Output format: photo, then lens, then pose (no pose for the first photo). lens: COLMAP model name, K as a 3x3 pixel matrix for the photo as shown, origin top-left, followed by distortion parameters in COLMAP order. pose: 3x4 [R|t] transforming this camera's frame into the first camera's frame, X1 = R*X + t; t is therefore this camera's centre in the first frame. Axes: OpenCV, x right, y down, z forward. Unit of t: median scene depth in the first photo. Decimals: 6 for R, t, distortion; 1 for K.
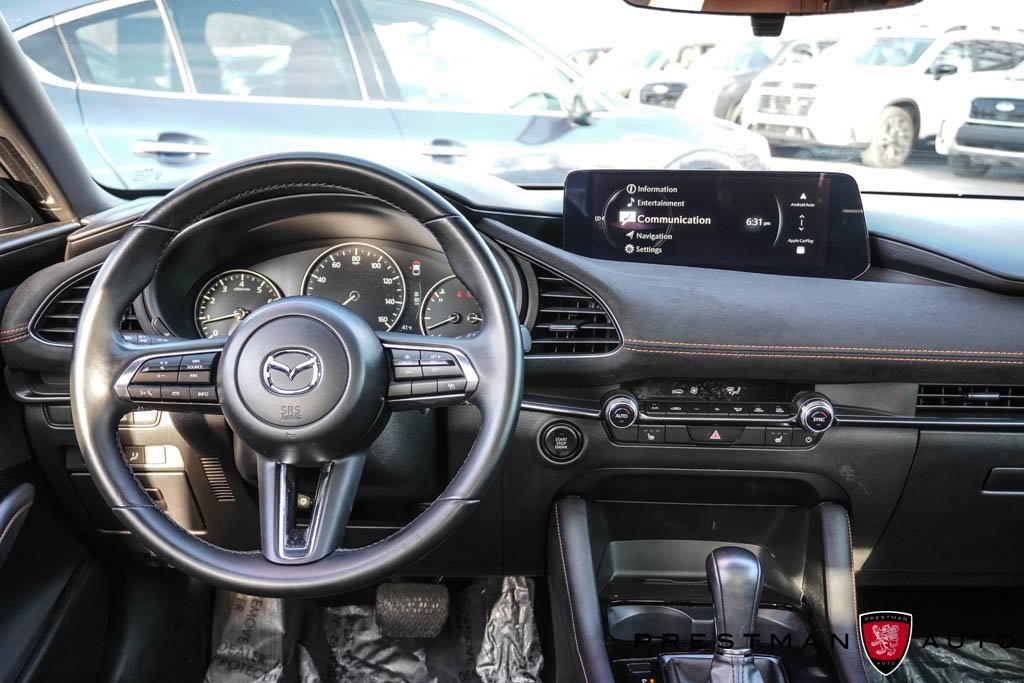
lens RADIAL K [[1068.3, 0, 509.5], [0, 1068.3, 337.6], [0, 0, 1]] dist [0.008484, 0.000000]
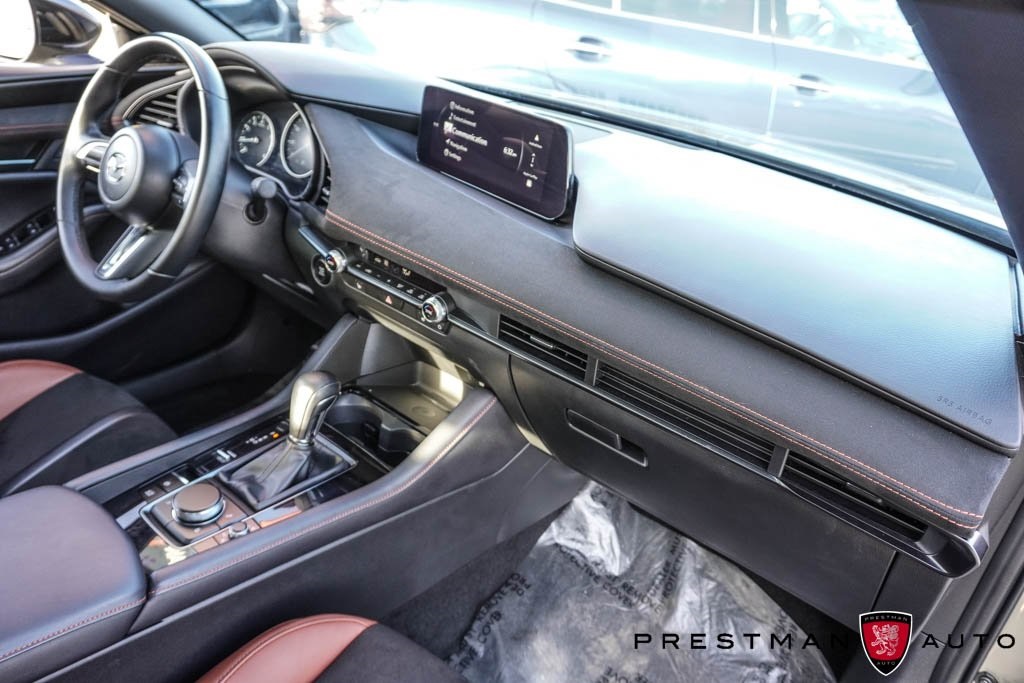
lens RADIAL K [[710.1, 0, 513.7], [0, 710.1, 346.0], [0, 0, 1]] dist [-0.002405, 0.000808]
pose [[0.781800, 0.360010, -0.509098, 0.709366], [-0.246253, 0.928377, 0.278345, -0.126392], [0.572842, -0.092244, 0.814459, 0.322453]]
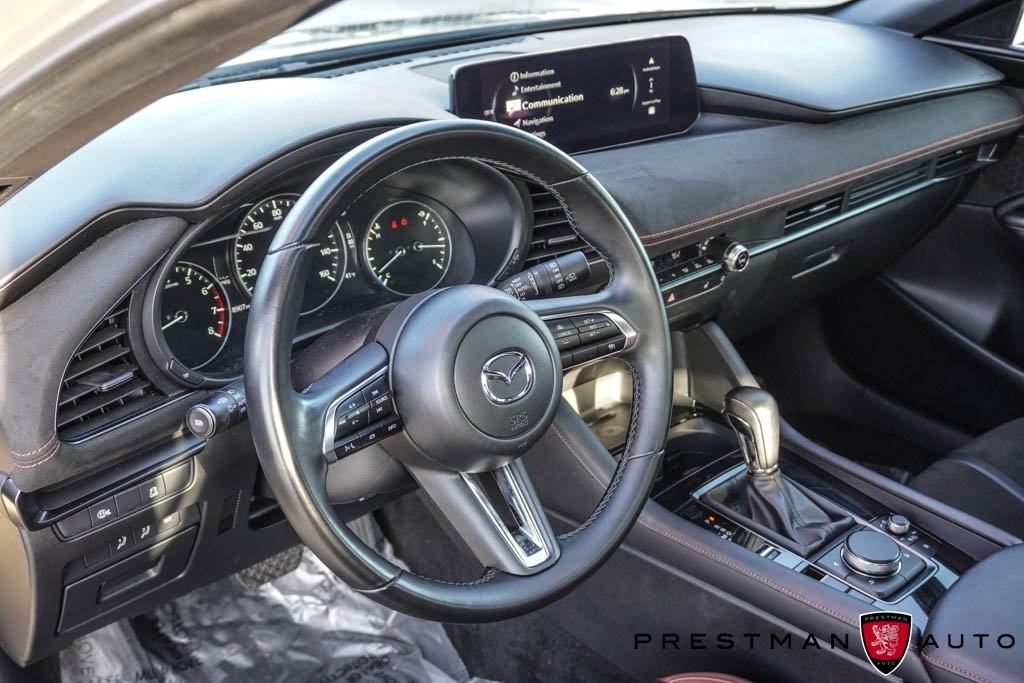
lens RADIAL K [[1068.3, 0, 512.4], [0, 1068.3, 342.2], [0, 0, 1]] dist [0.008484, 0.000000]
pose [[0.740059, -0.312236, 0.595669, -0.549630], [0.166381, 0.943165, 0.287674, -0.192402], [-0.651636, -0.113788, 0.749948, 0.236236]]
